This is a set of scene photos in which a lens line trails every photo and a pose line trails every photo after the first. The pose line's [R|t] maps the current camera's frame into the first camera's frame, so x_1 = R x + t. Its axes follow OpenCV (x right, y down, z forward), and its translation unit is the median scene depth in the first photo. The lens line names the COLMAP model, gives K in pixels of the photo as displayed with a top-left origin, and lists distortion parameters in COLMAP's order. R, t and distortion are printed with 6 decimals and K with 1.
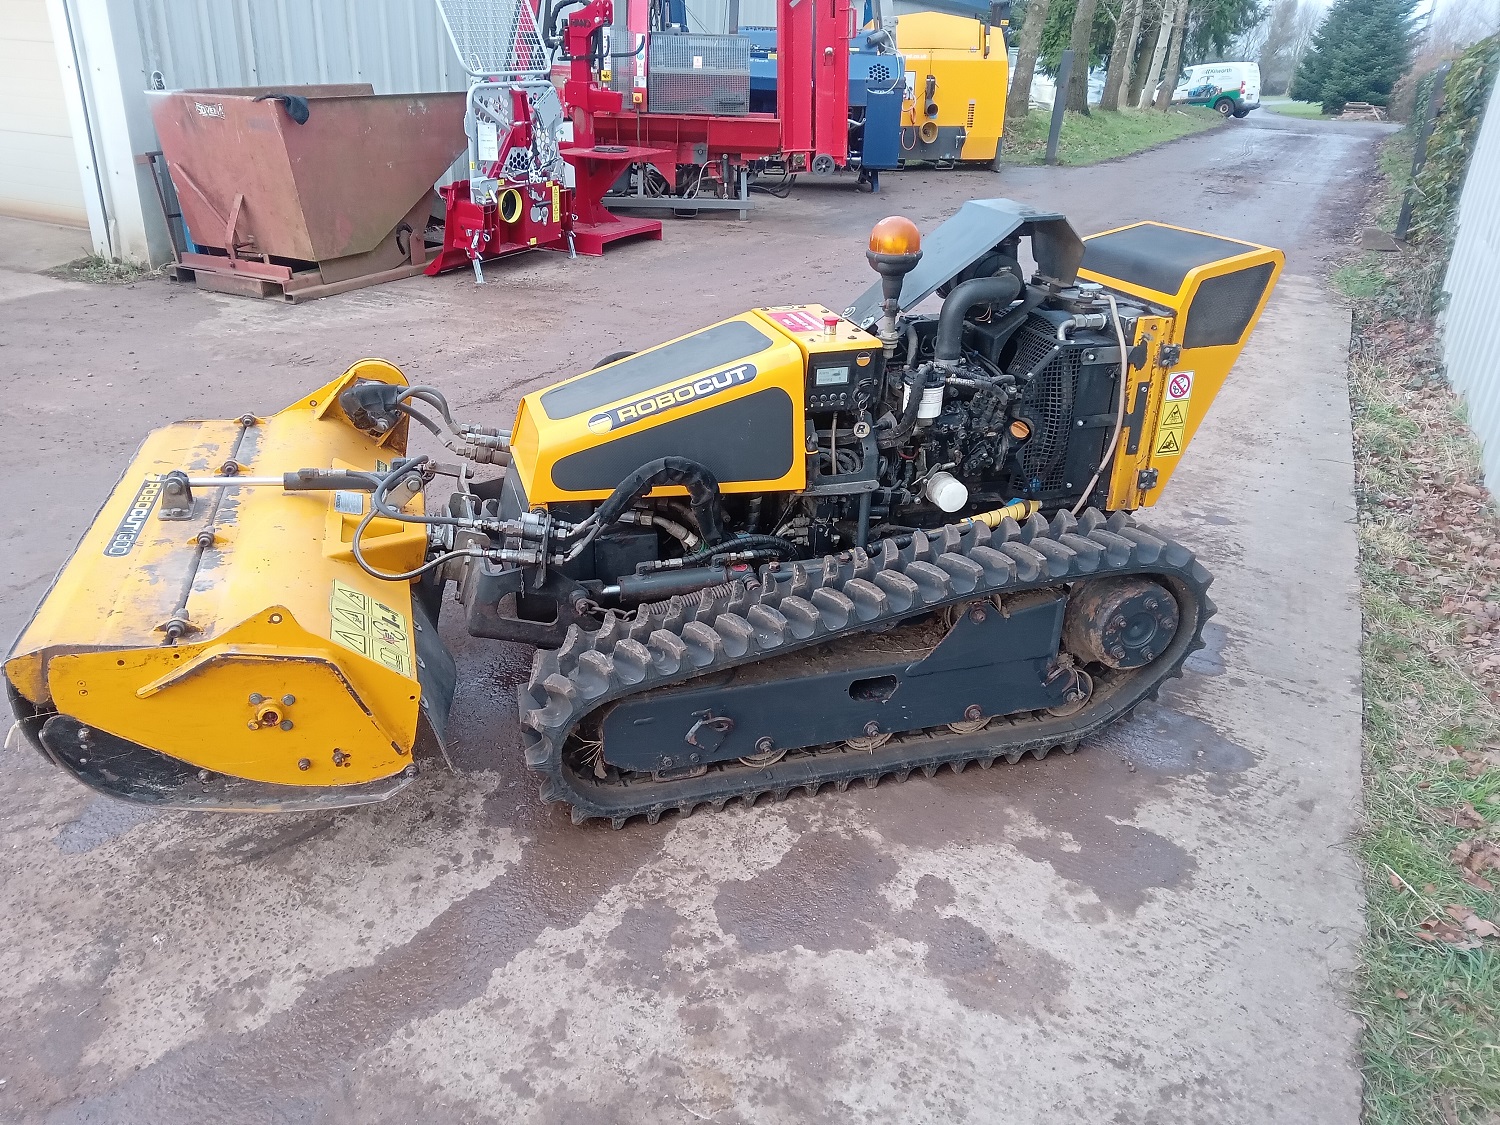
lens RADIAL K [[1090.8, 0, 745.8], [0, 1090.8, 562.9], [0, 0, 1]] dist [0.058628, -0.087522]
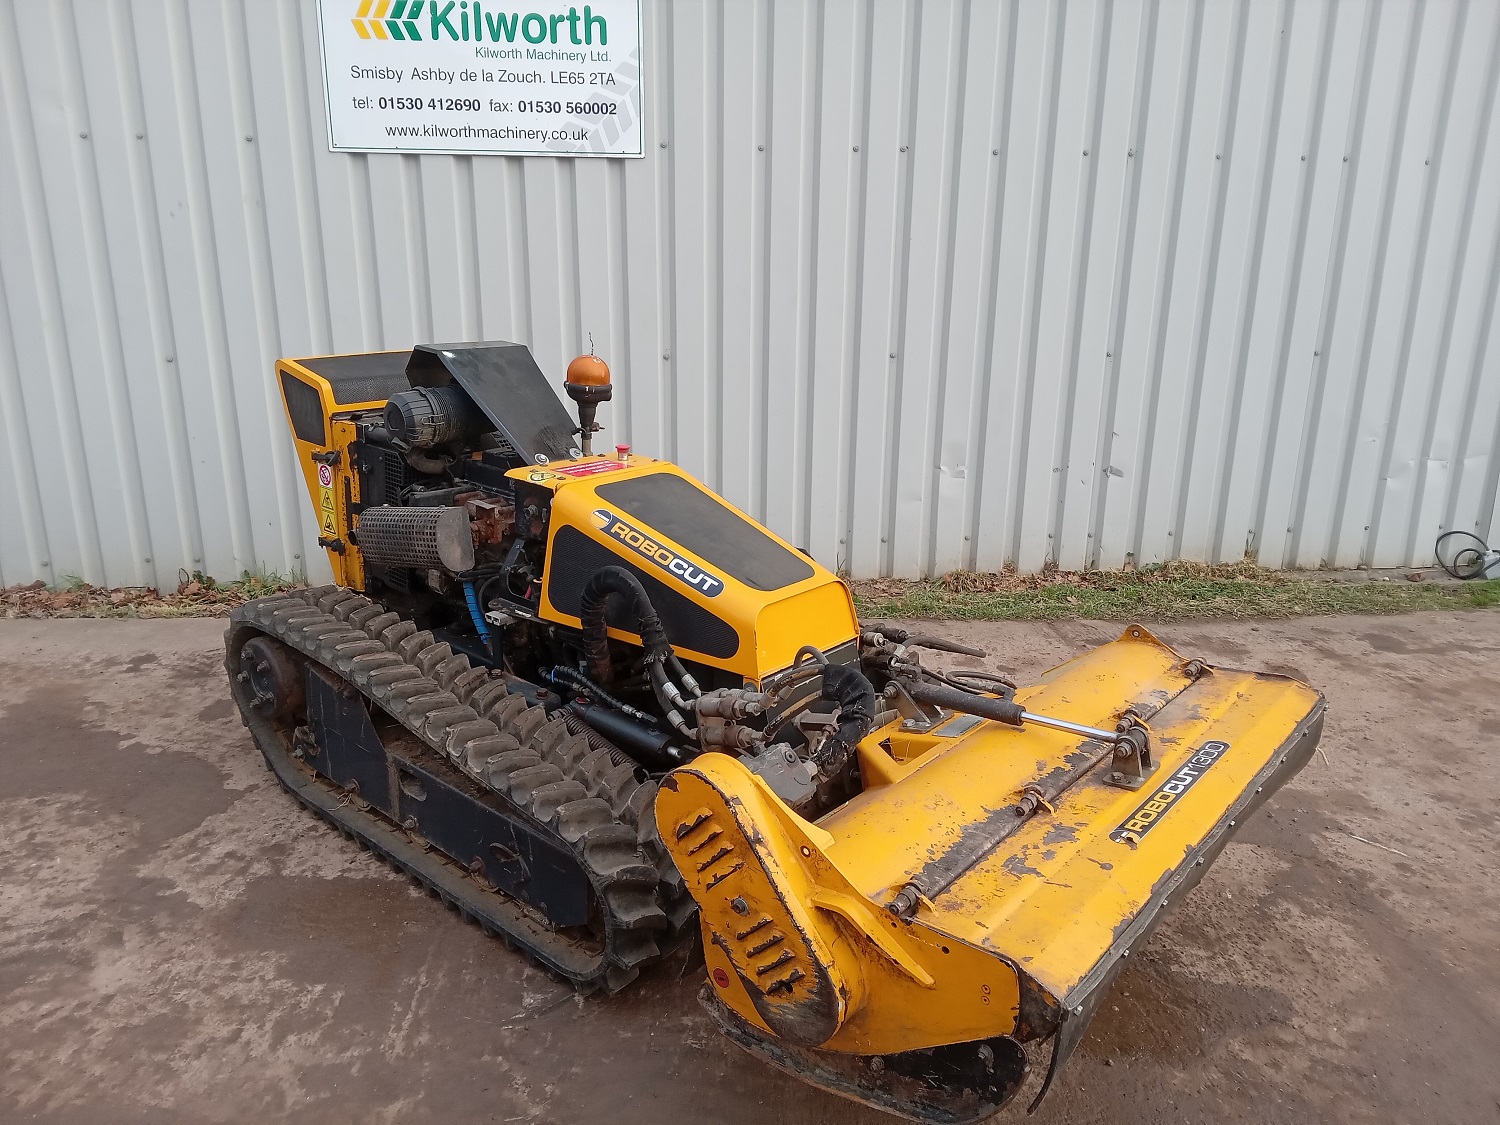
lens RADIAL K [[1090.8, 0, 745.8], [0, 1090.8, 562.9], [0, 0, 1]] dist [0.058628, -0.087522]
pose [[-0.543037, -0.281118, 0.791254, -0.921368], [0.316260, 0.804438, 0.502851, -0.655459], [-0.777876, 0.523308, -0.347933, 1.359119]]
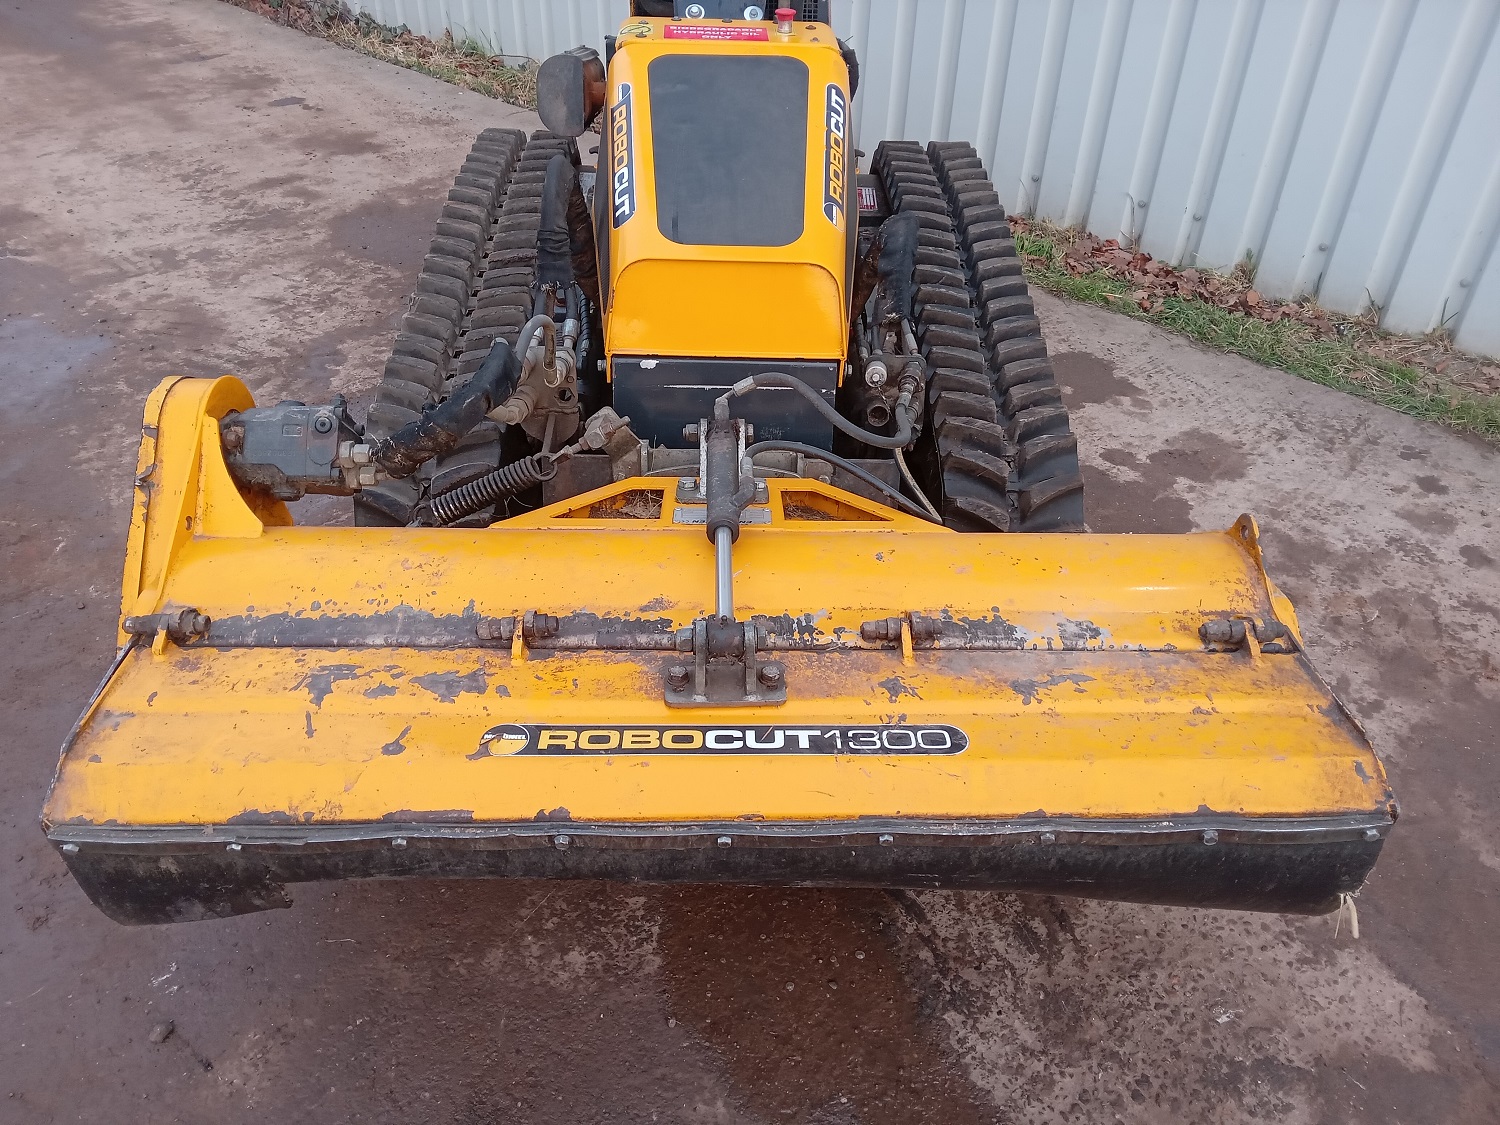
lens RADIAL K [[1090.8, 0, 745.8], [0, 1090.8, 562.9], [0, 0, 1]] dist [0.058628, -0.087522]
pose [[0.276181, -0.596468, 0.753625, -0.803266], [0.389949, 0.786225, 0.479365, -0.306228], [-0.878444, 0.161483, 0.449732, 0.721475]]
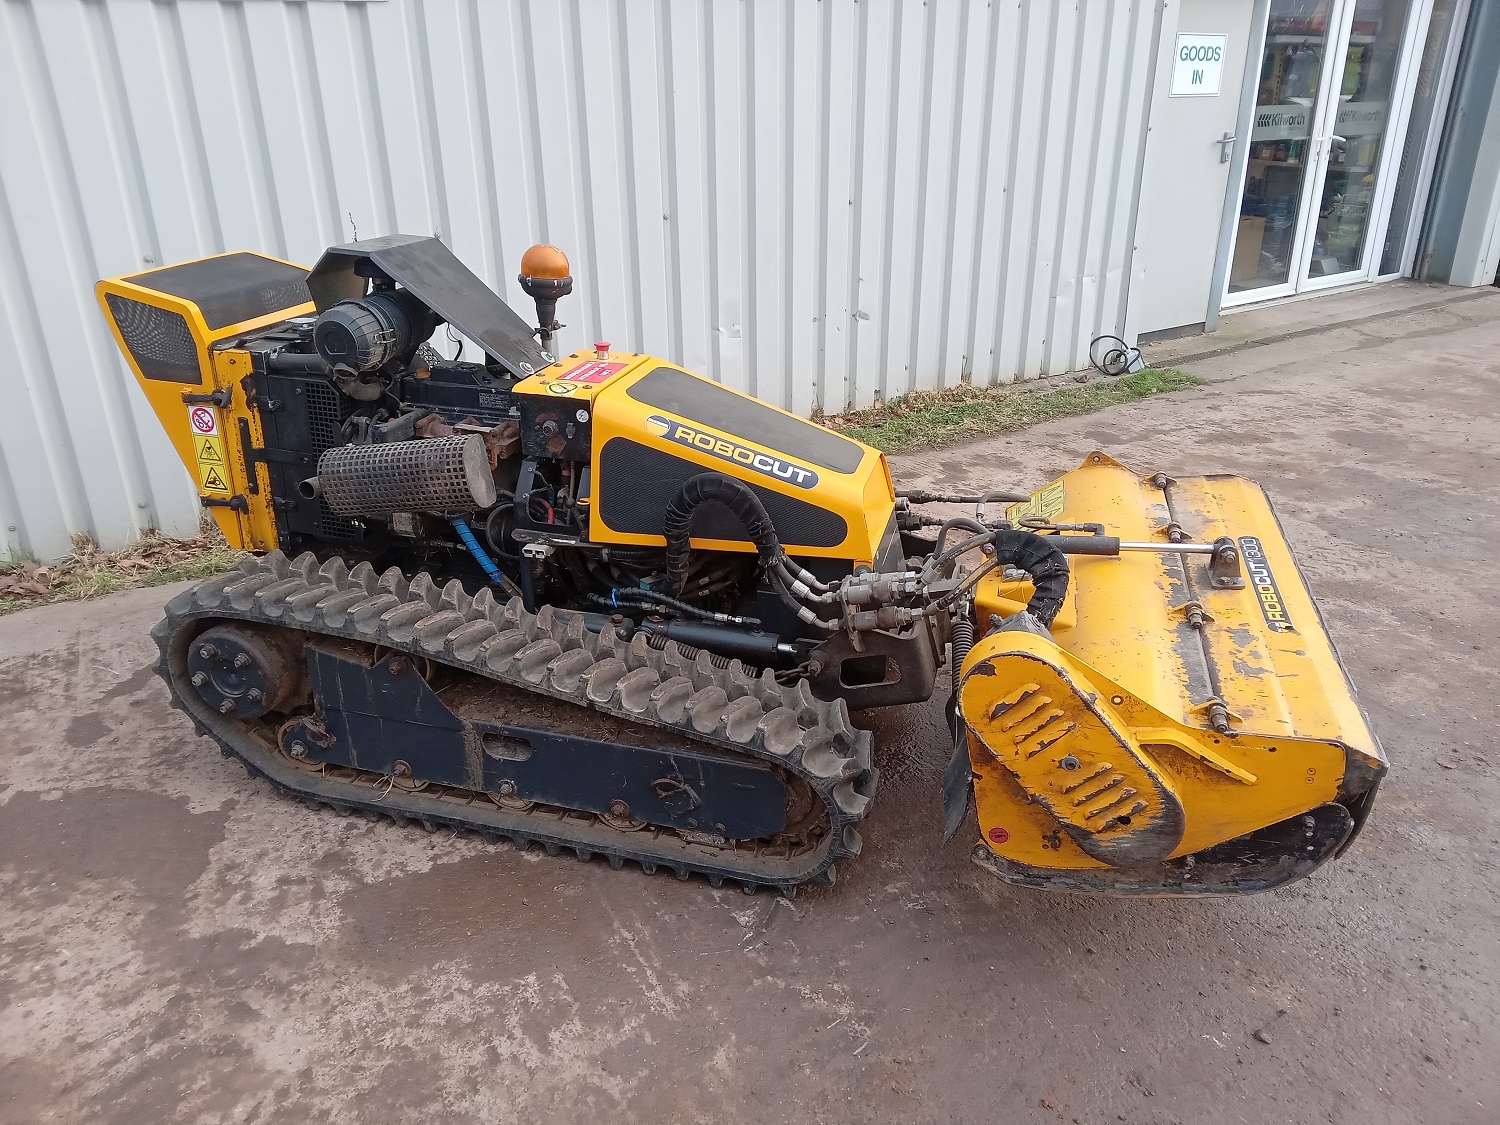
lens RADIAL K [[1090.8, 0, 745.8], [0, 1090.8, 562.9], [0, 0, 1]] dist [0.058628, -0.087522]
pose [[-0.850198, -0.242163, 0.467461, -0.576208], [0.193496, 0.682044, 0.705248, -0.789694], [-0.489614, 0.690053, -0.533015, 1.633669]]
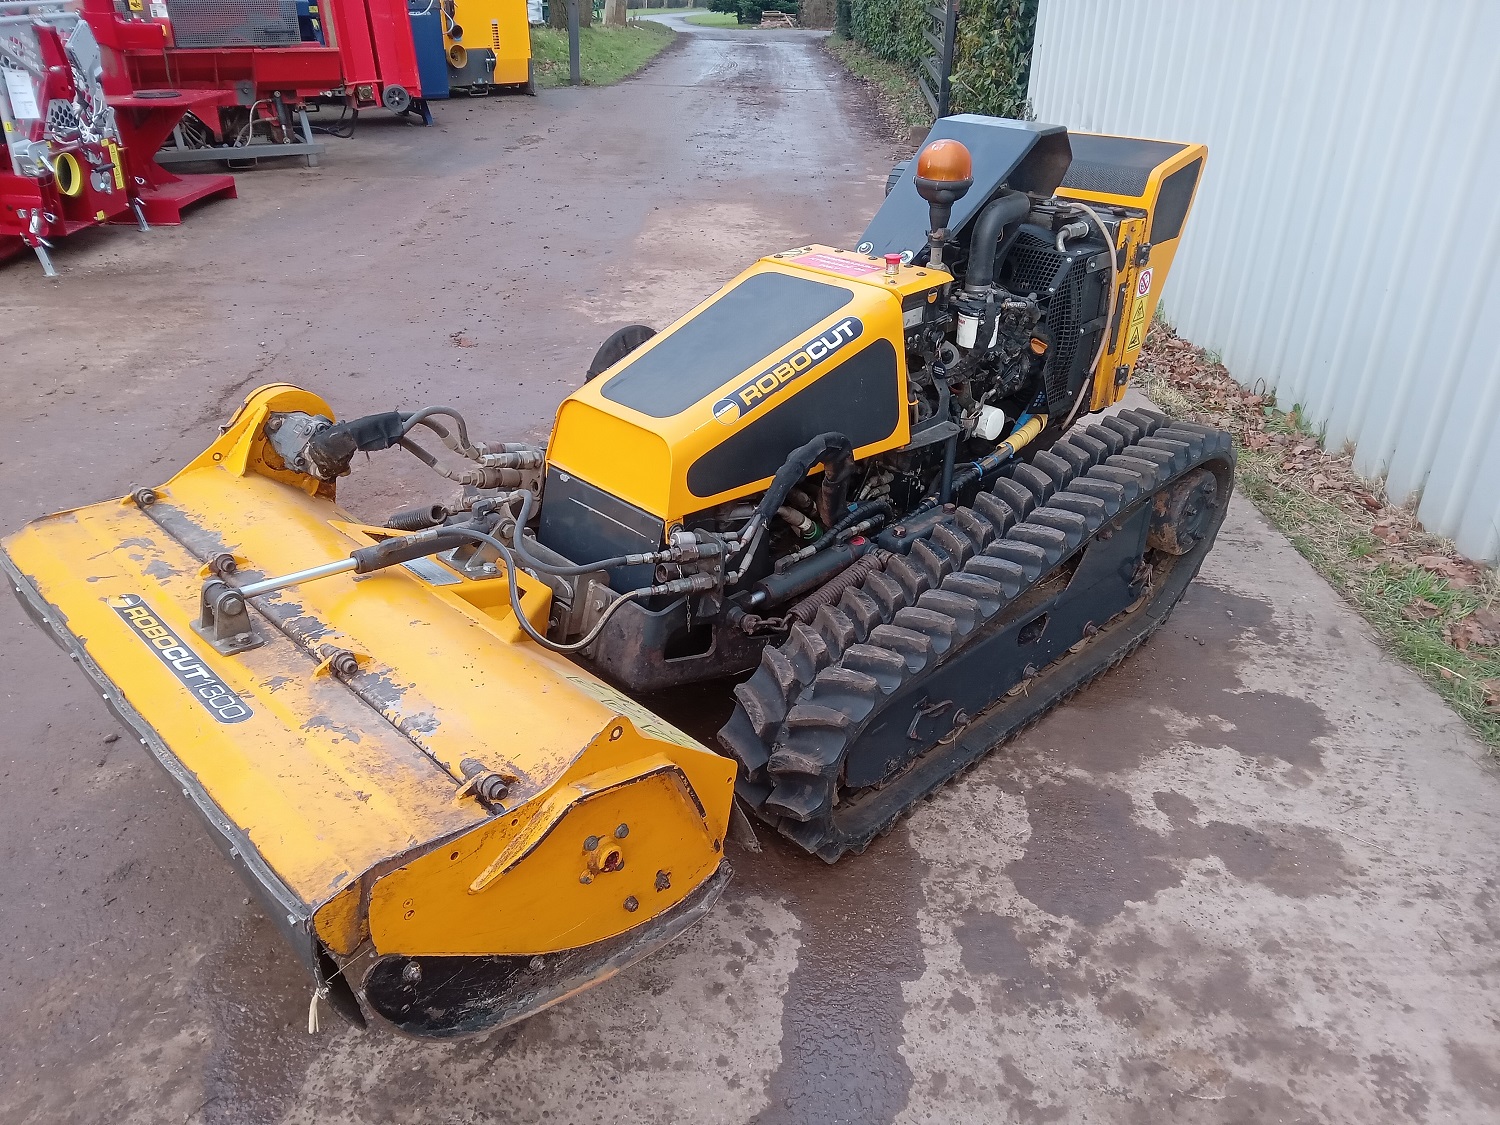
lens RADIAL K [[1098.9, 0, 742.2], [0, 1098.9, 563.0], [0, 0, 1]] dist [0.041833, -0.064016]
pose [[0.887321, -0.230129, 0.399627, -0.468384], [0.206463, 0.973127, 0.101961, -0.092681], [-0.412352, -0.007964, 0.910990, 0.201484]]
